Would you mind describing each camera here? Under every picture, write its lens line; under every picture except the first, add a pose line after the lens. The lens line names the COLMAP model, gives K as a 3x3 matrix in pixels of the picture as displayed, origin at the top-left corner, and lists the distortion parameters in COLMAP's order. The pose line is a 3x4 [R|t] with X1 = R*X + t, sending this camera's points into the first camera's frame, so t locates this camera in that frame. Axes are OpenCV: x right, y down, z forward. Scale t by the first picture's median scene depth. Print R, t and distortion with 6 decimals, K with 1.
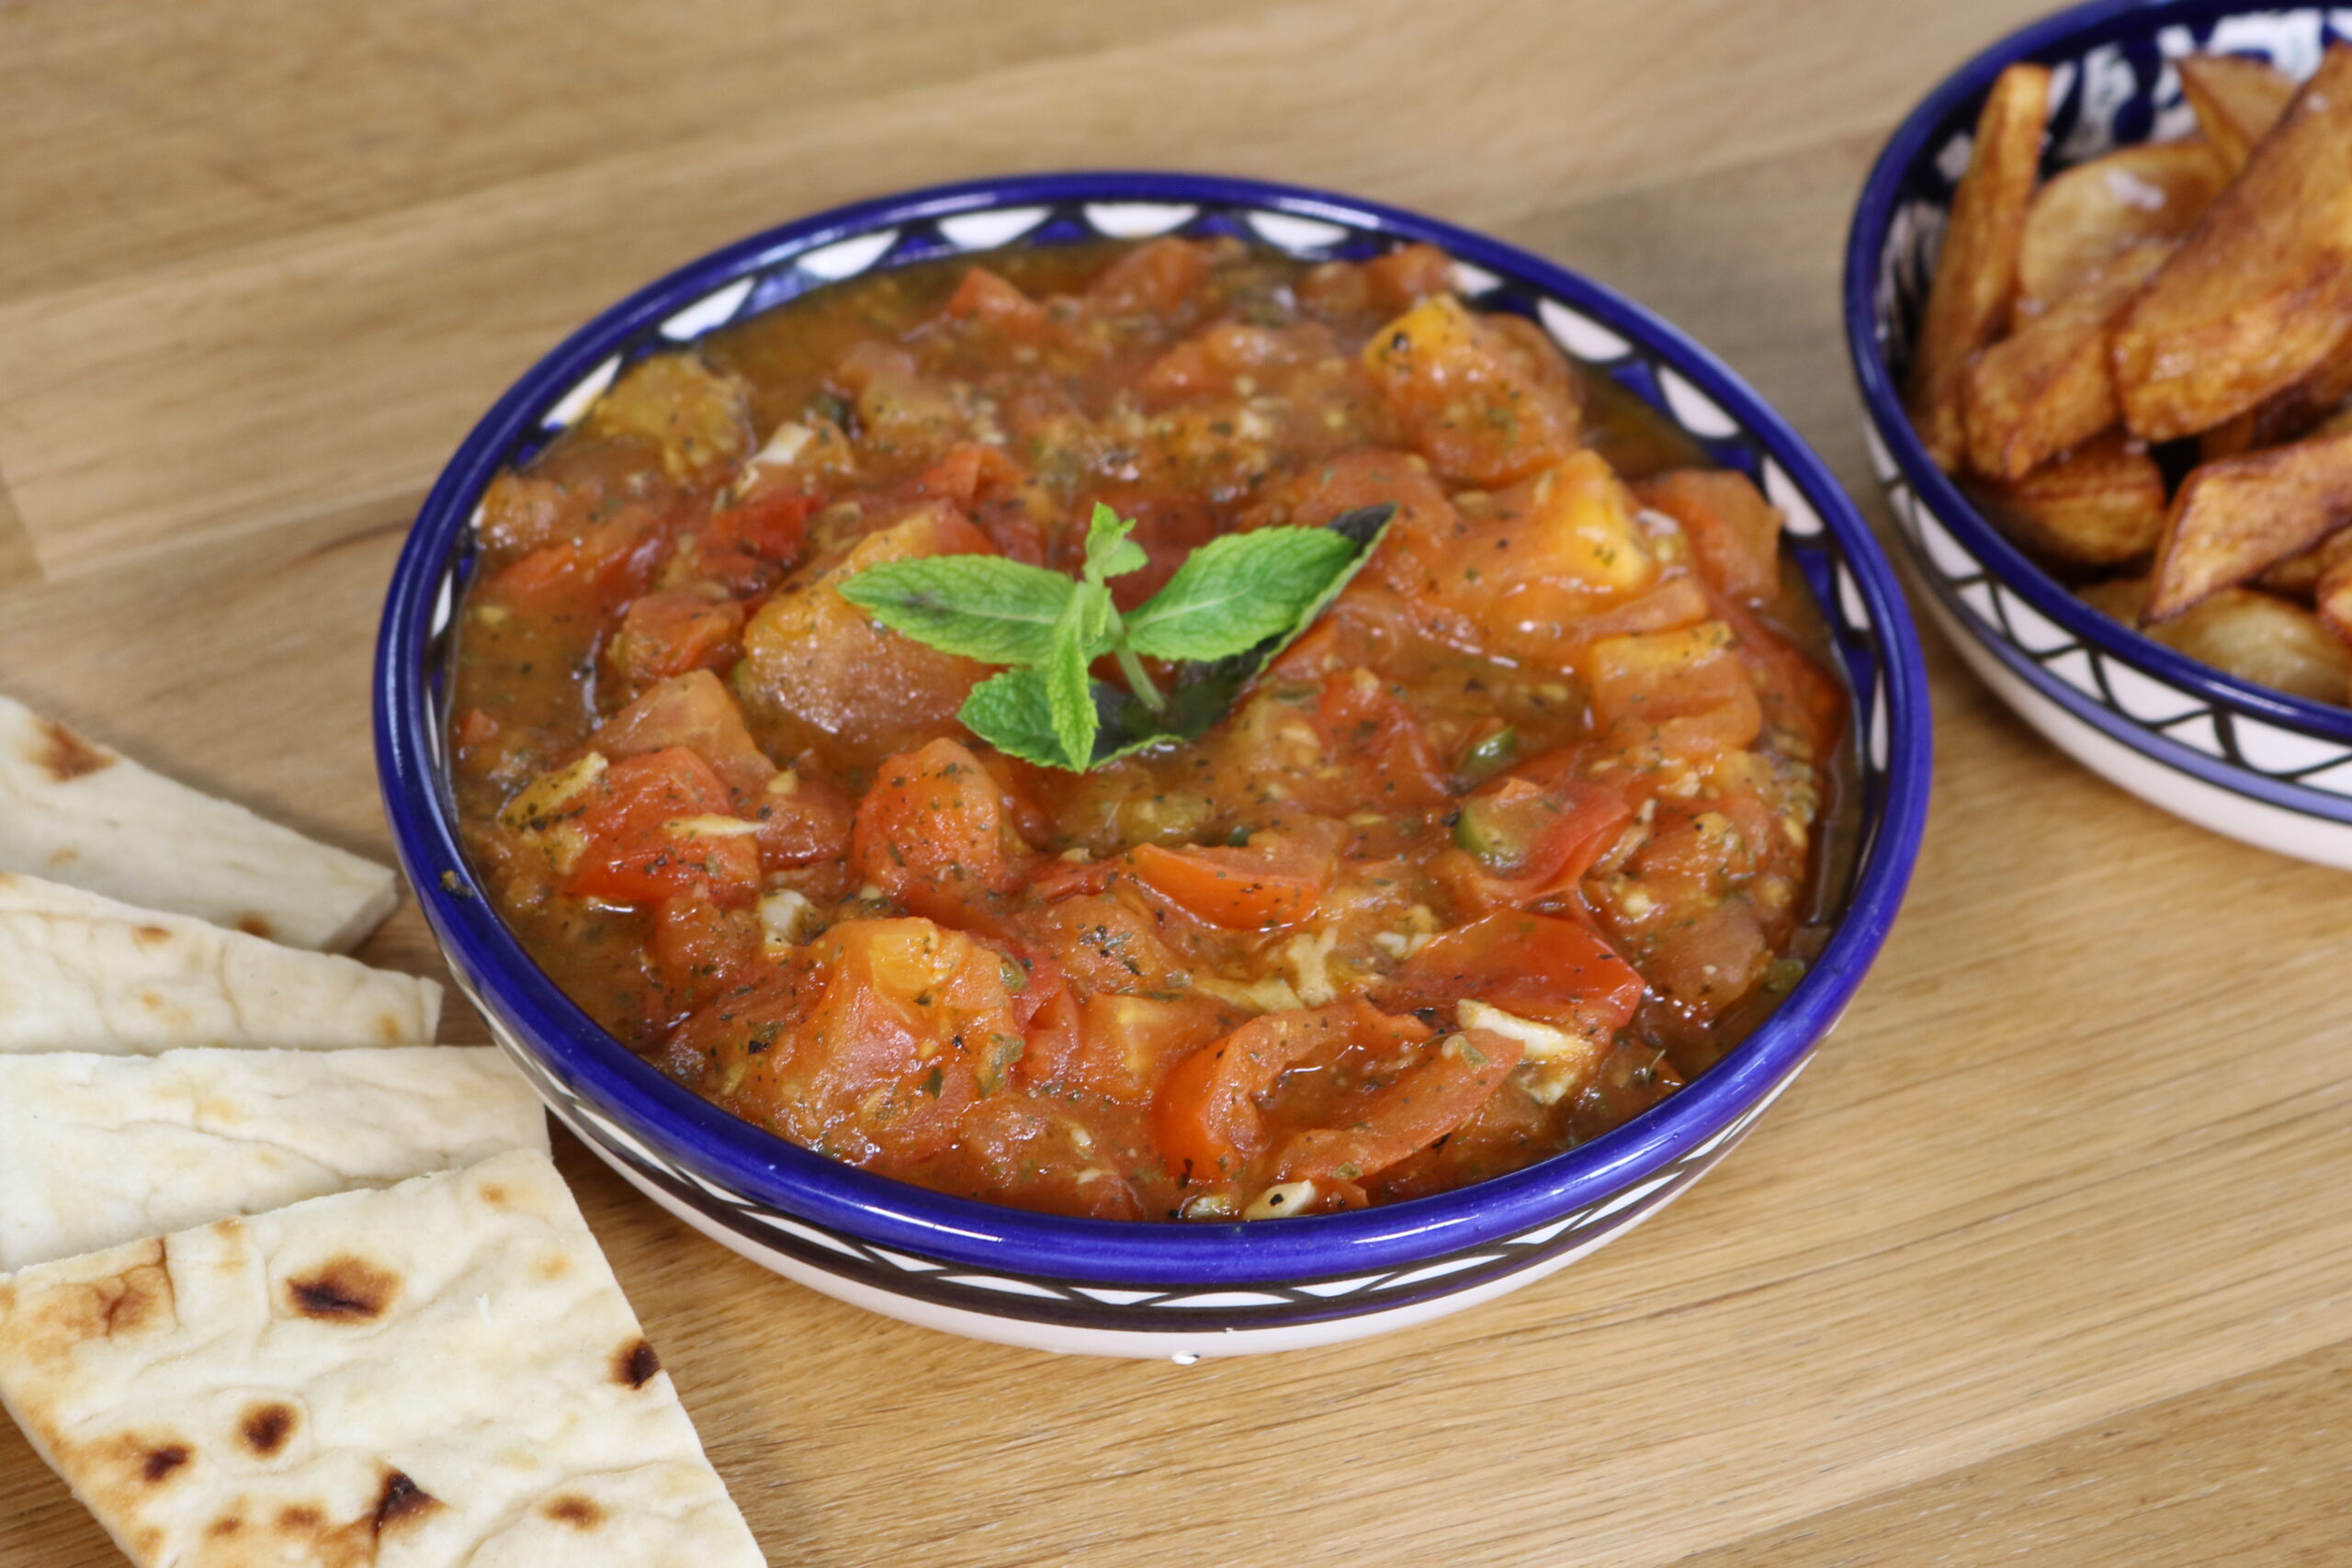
lens RADIAL K [[6037.6, 0, 1176.0], [0, 6037.6, 784.0], [0, 0, 1]] dist [0.735800, -4.235063]
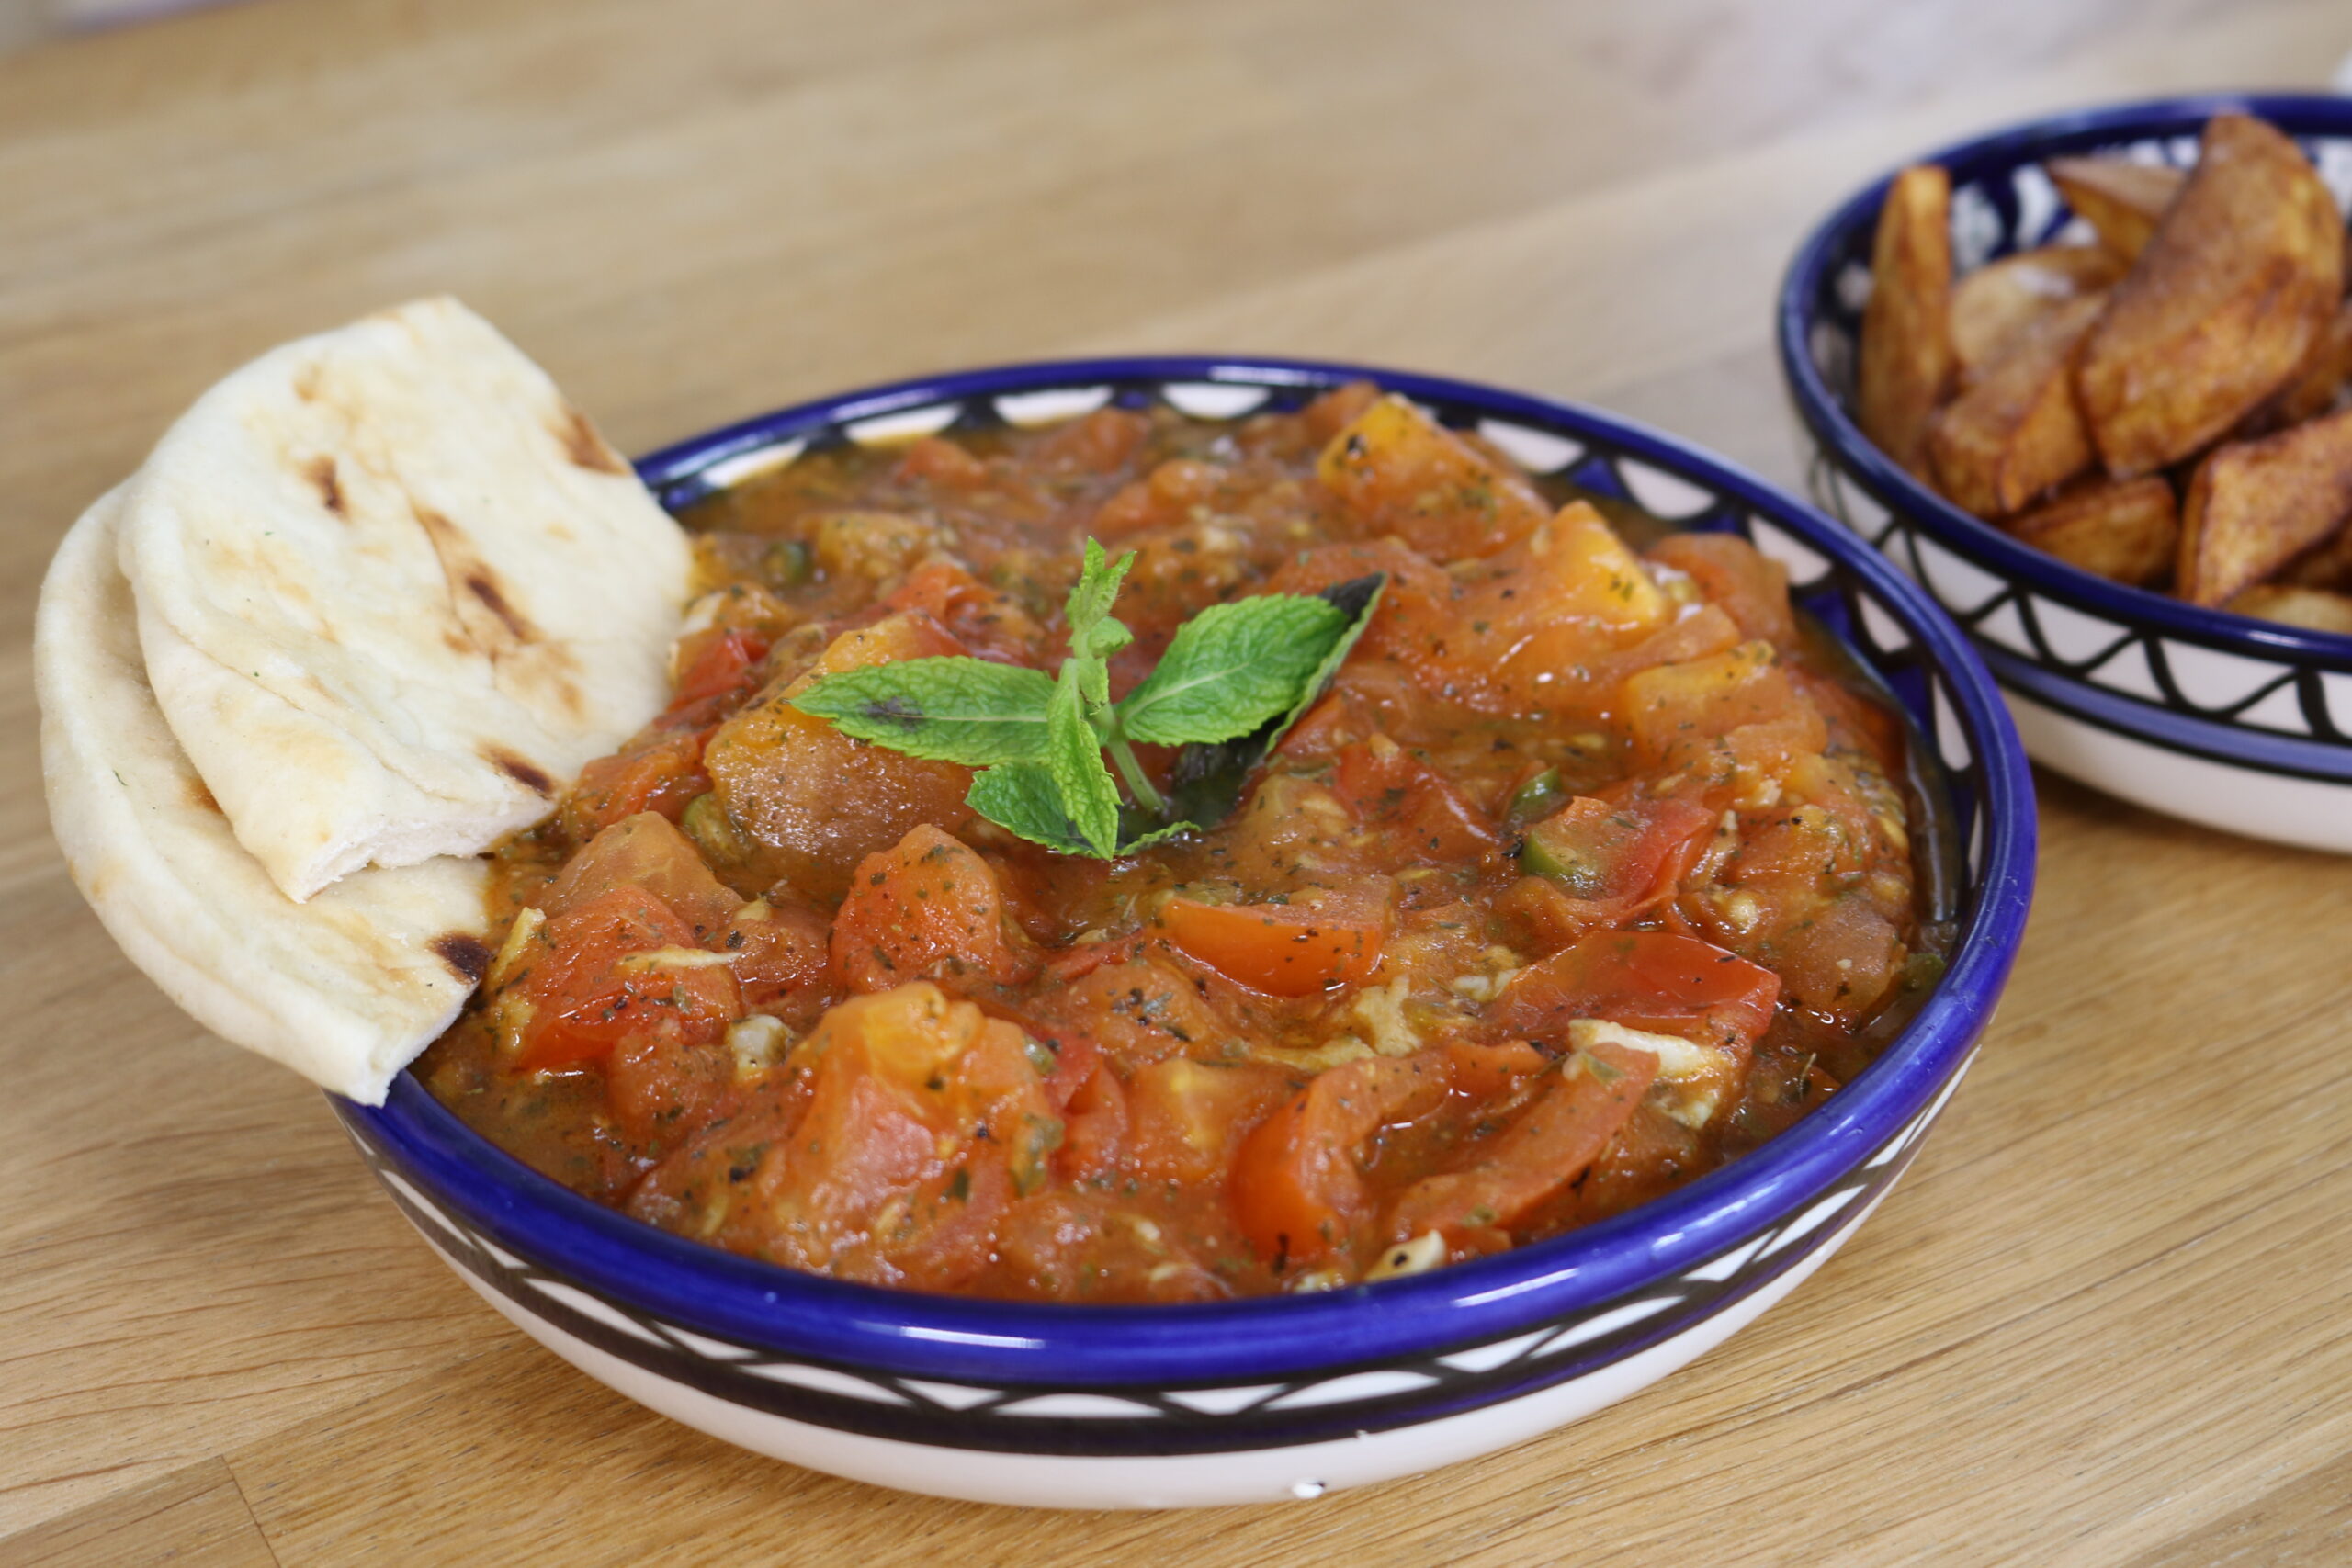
lens RADIAL K [[3679.2, 0, 1221.5], [0, 3679.2, 783.0], [0, 0, 1]] dist [0.107950, -0.002736]
pose [[0.990212, -0.120982, 0.069594, -0.032060], [0.133161, 0.968287, -0.211398, 0.103273], [-0.041812, 0.218596, 0.974919, 0.486755]]
